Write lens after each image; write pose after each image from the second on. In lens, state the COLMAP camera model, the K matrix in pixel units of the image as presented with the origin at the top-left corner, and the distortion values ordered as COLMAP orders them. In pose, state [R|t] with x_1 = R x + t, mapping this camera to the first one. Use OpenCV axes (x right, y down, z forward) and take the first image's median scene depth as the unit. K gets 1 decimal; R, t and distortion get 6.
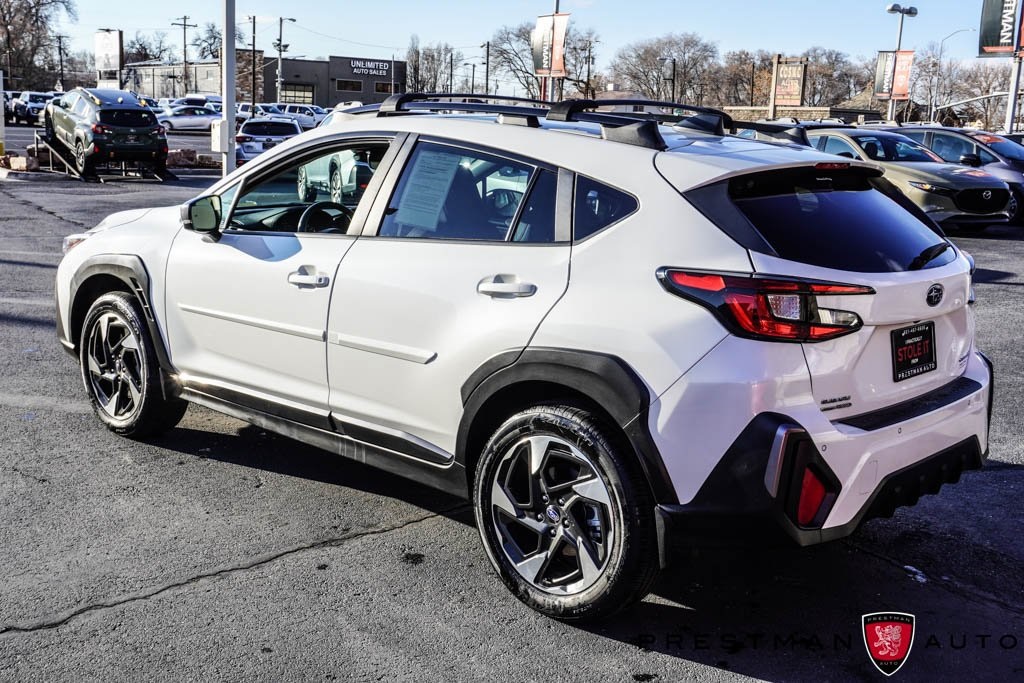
lens RADIAL K [[1139.6, 0, 514.0], [0, 1139.6, 343.2], [0, 0, 1]] dist [-0.008238, 0.000000]
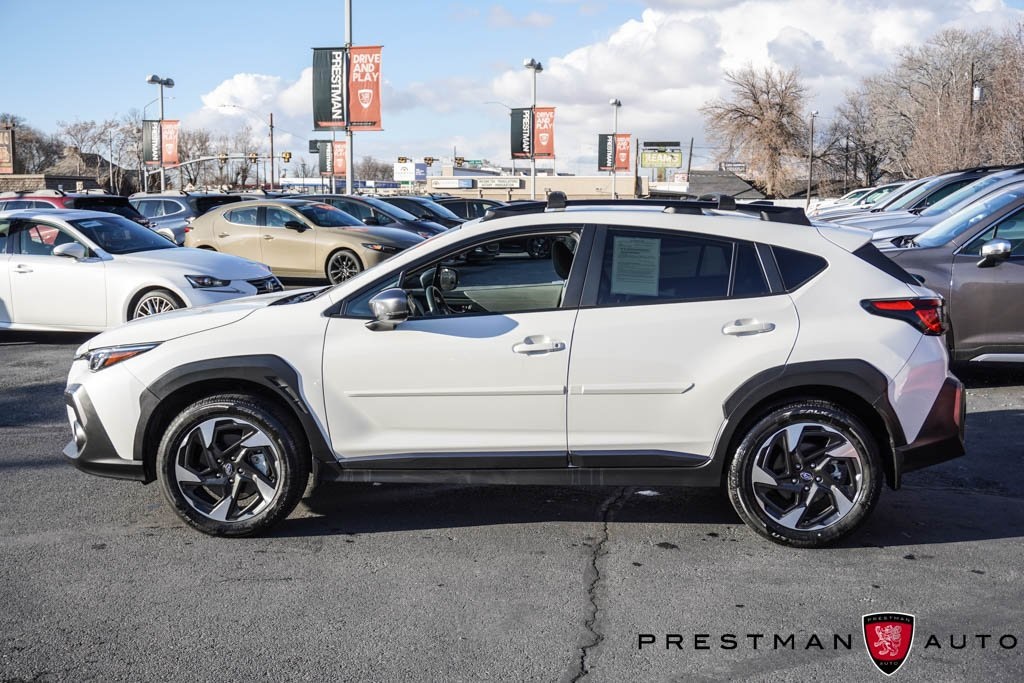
lens RADIAL K [[1180.9, 0, 509.6], [0, 1180.9, 350.7], [0, 0, 1]] dist [0.001262, 0.000000]
pose [[0.765364, -0.118619, 0.632572, -0.220211], [0.152127, 0.988360, 0.001273, -0.012735], [-0.625360, 0.095257, 0.774500, 0.008813]]
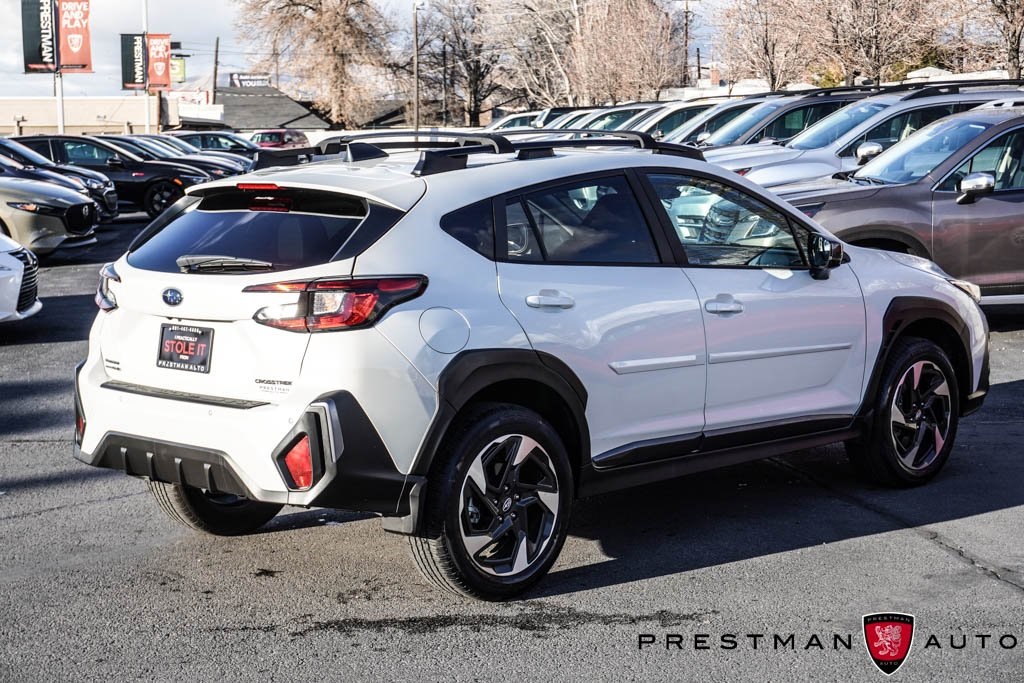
lens RADIAL K [[1819.1, 0, 512.9], [0, 1819.1, 337.7], [0, 0, 1]] dist [0.063512, 0.000000]
pose [[0.513001, -0.142544, 0.846470, -0.401203], [0.196972, 0.979351, 0.045546, -0.028259], [-0.835483, 0.143365, 0.530485, 0.034923]]
